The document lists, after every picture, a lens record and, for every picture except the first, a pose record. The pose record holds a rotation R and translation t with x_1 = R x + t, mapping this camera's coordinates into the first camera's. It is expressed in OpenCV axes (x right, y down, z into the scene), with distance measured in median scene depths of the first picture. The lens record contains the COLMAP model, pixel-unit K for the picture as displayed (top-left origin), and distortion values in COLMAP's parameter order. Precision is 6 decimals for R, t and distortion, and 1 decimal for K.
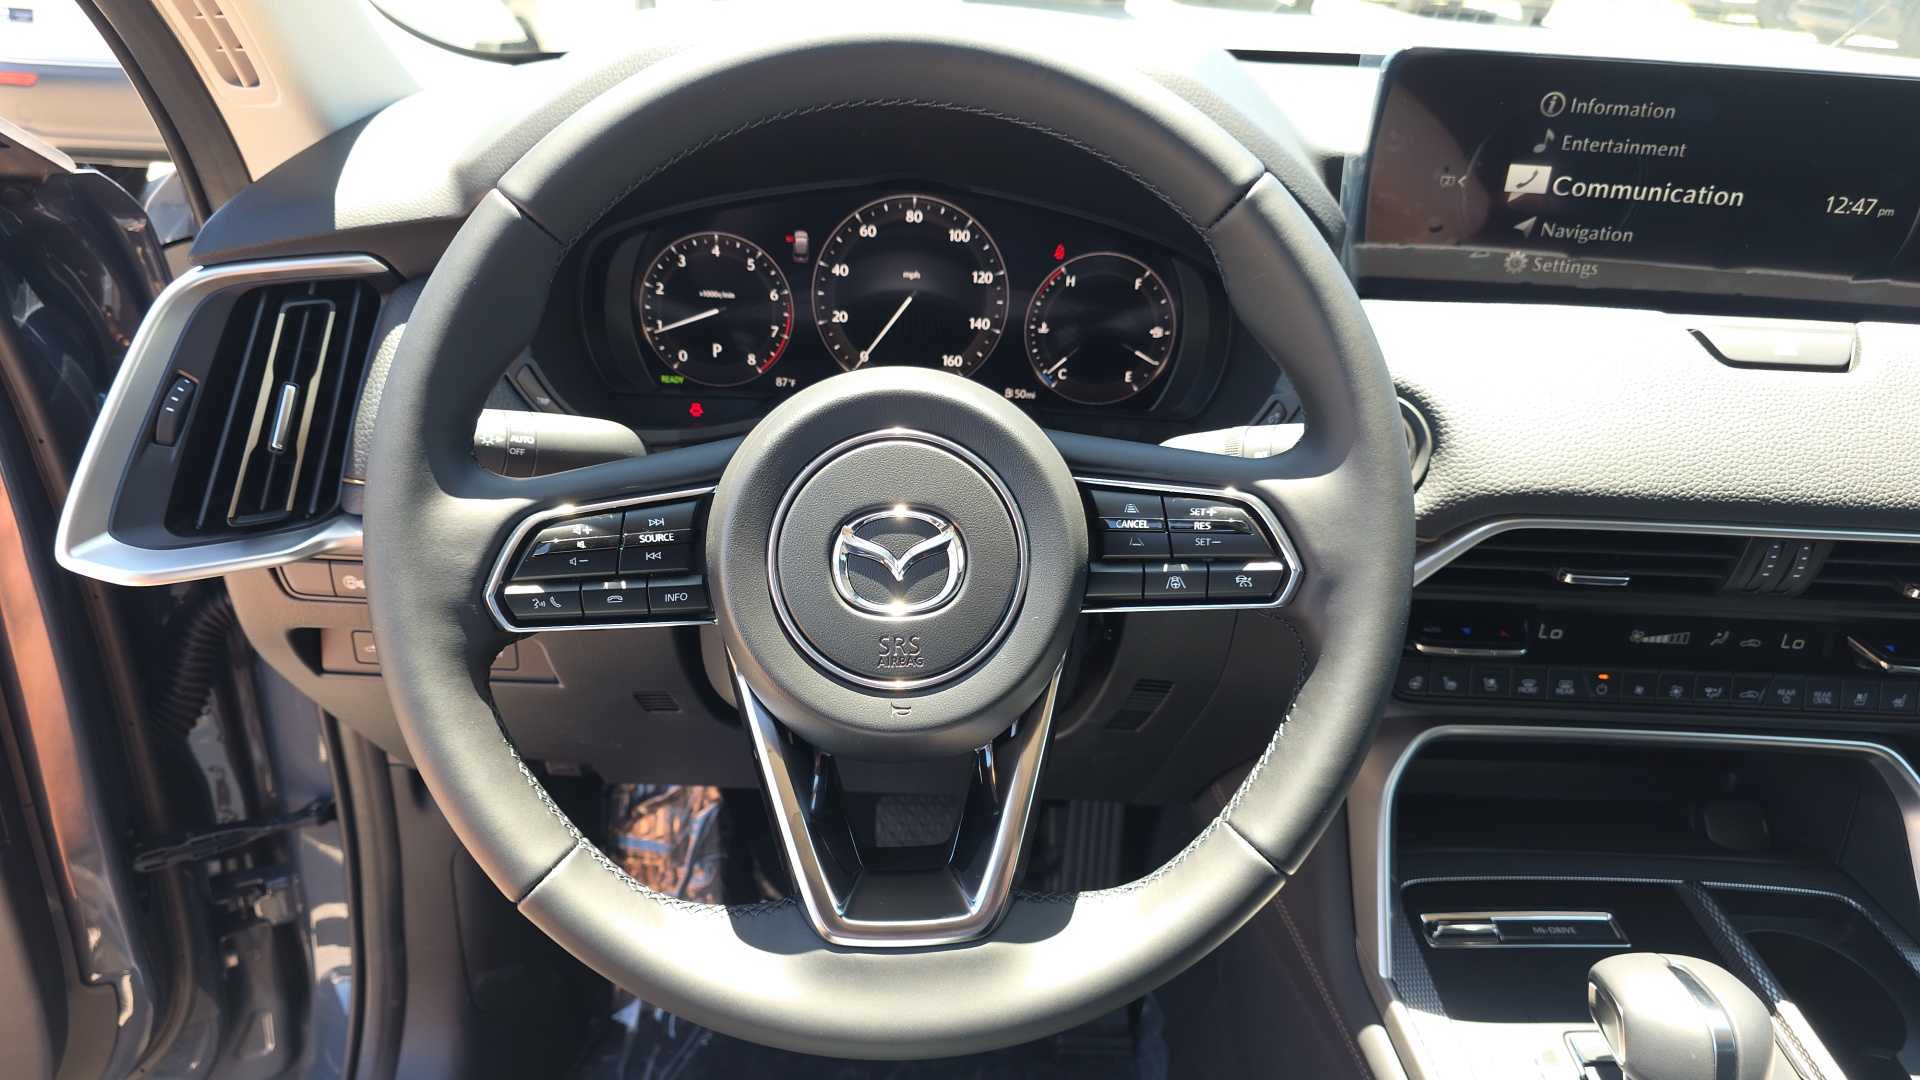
lens RADIAL K [[1297.3, 0, 942.1], [0, 1297.3, 566.6], [0, 0, 1]] dist [0.047084, -0.057498]
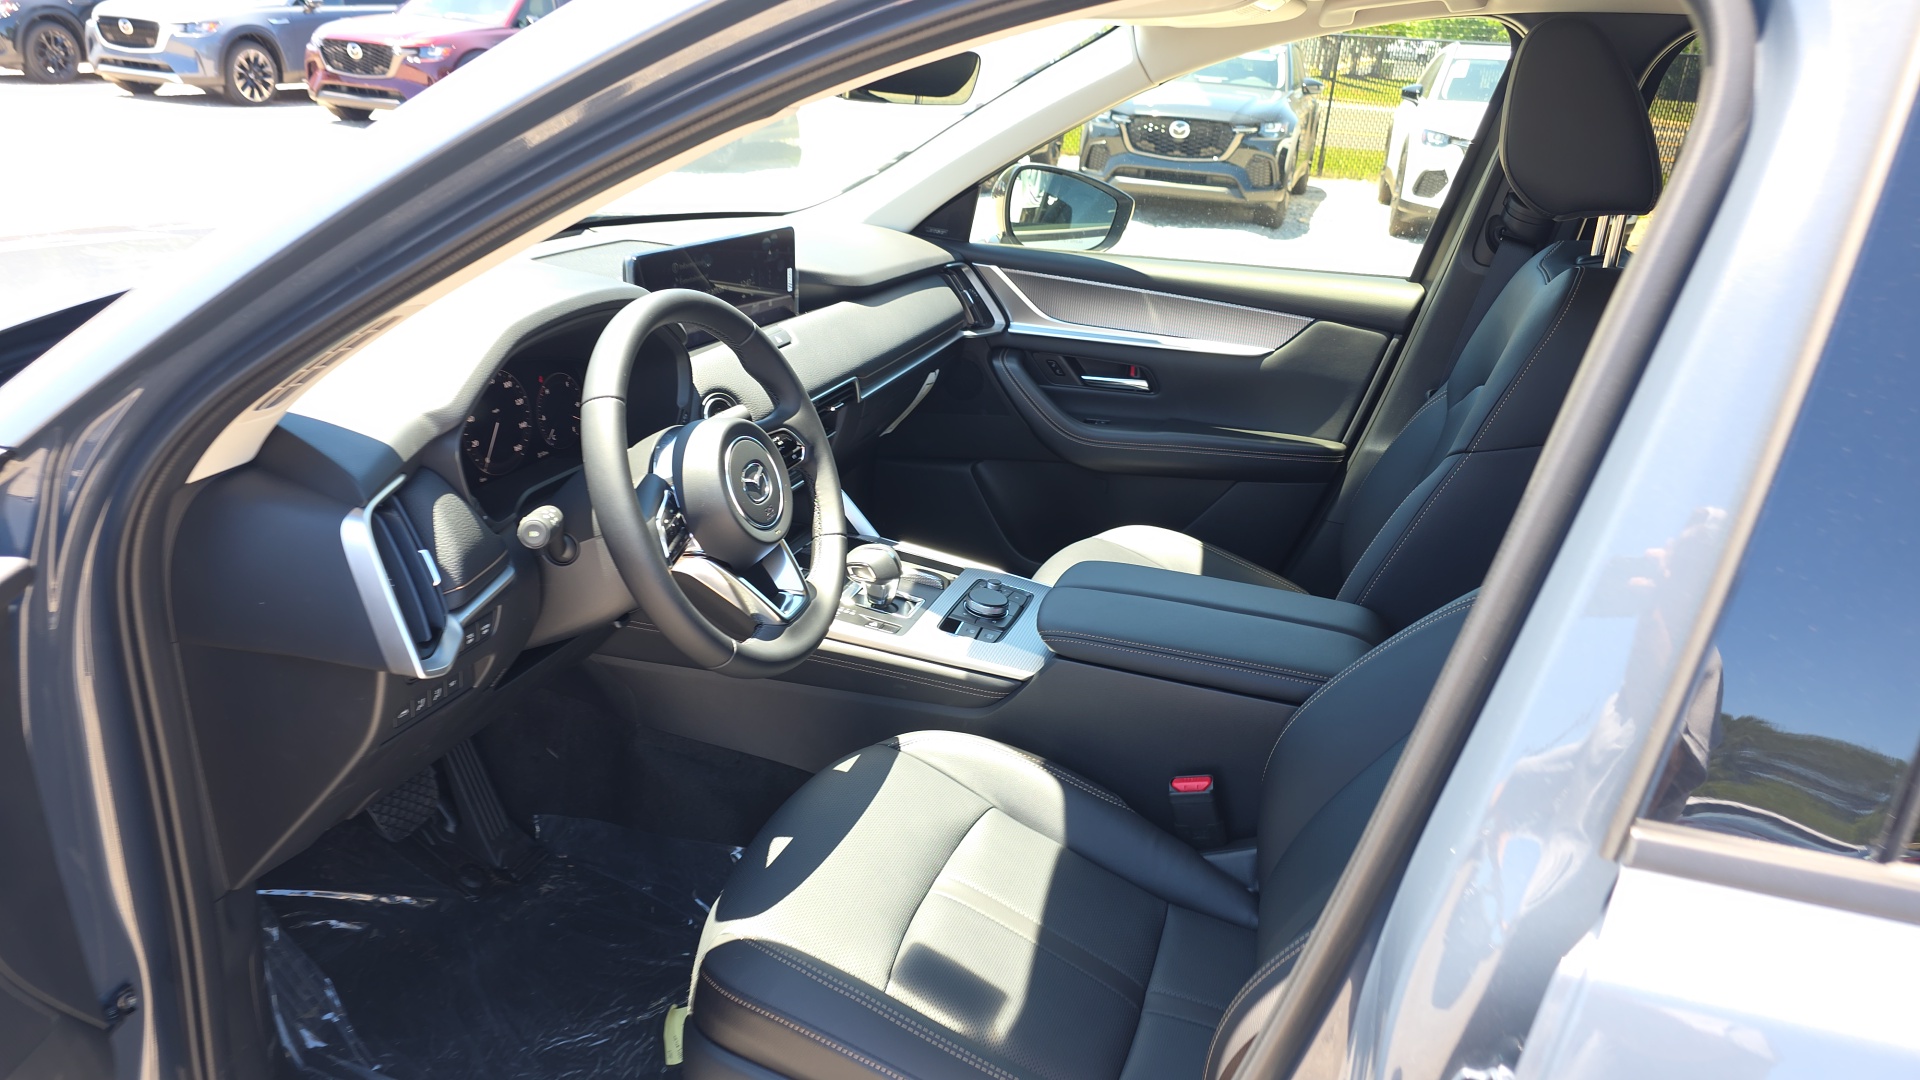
lens RADIAL K [[1297.3, 0, 936.2], [0, 1297.3, 520.3], [0, 0, 1]] dist [0.047084, -0.057498]
pose [[0.342755, -0.352667, 0.870715, -1.548446], [0.384265, 0.898406, 0.212618, -0.247690], [-0.857239, 0.261710, 0.443451, -0.342452]]
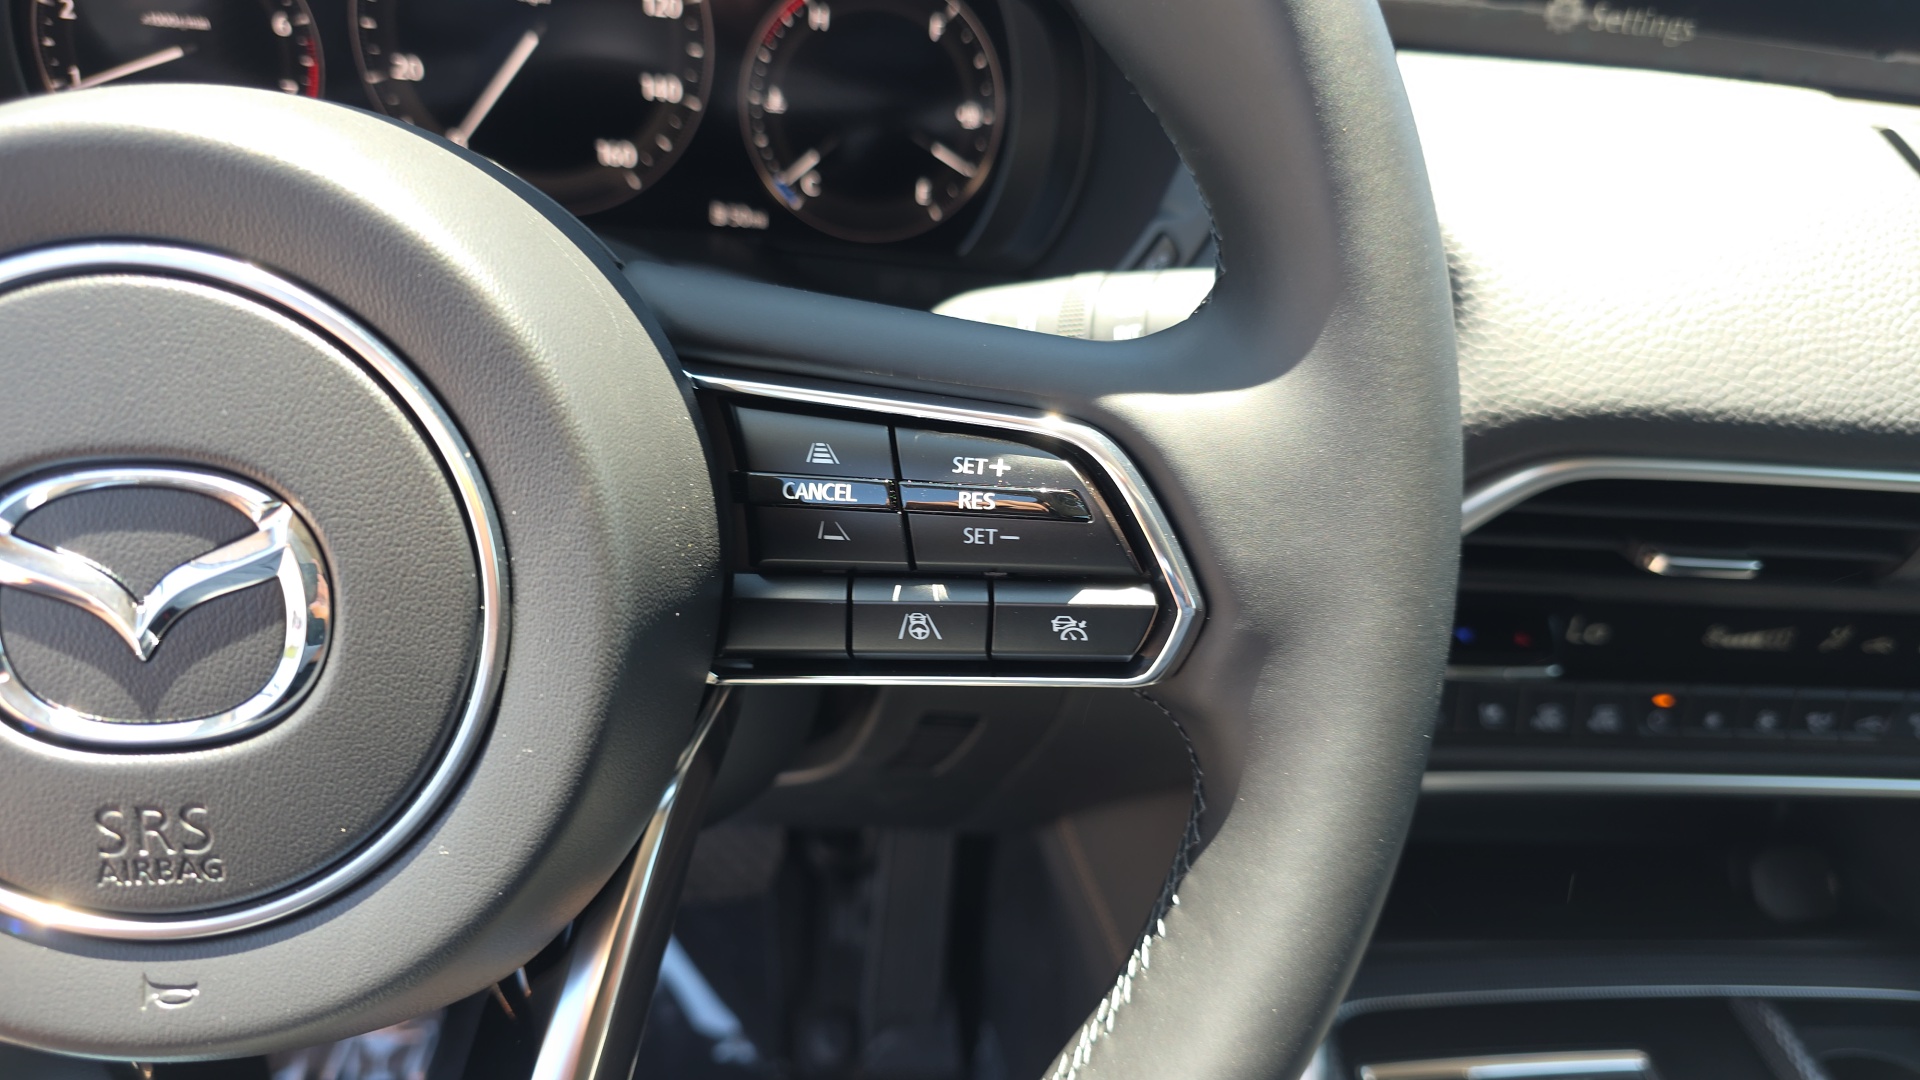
lens RADIAL K [[1297.3, 0, 945.9], [0, 1297.3, 585.2], [0, 0, 1]] dist [0.047084, -0.057498]
pose [[0.996508, 0.000997, 0.083494, 0.110655], [-0.010212, 0.993878, 0.110015, -0.036259], [-0.082873, -0.110483, 0.990417, 0.412812]]
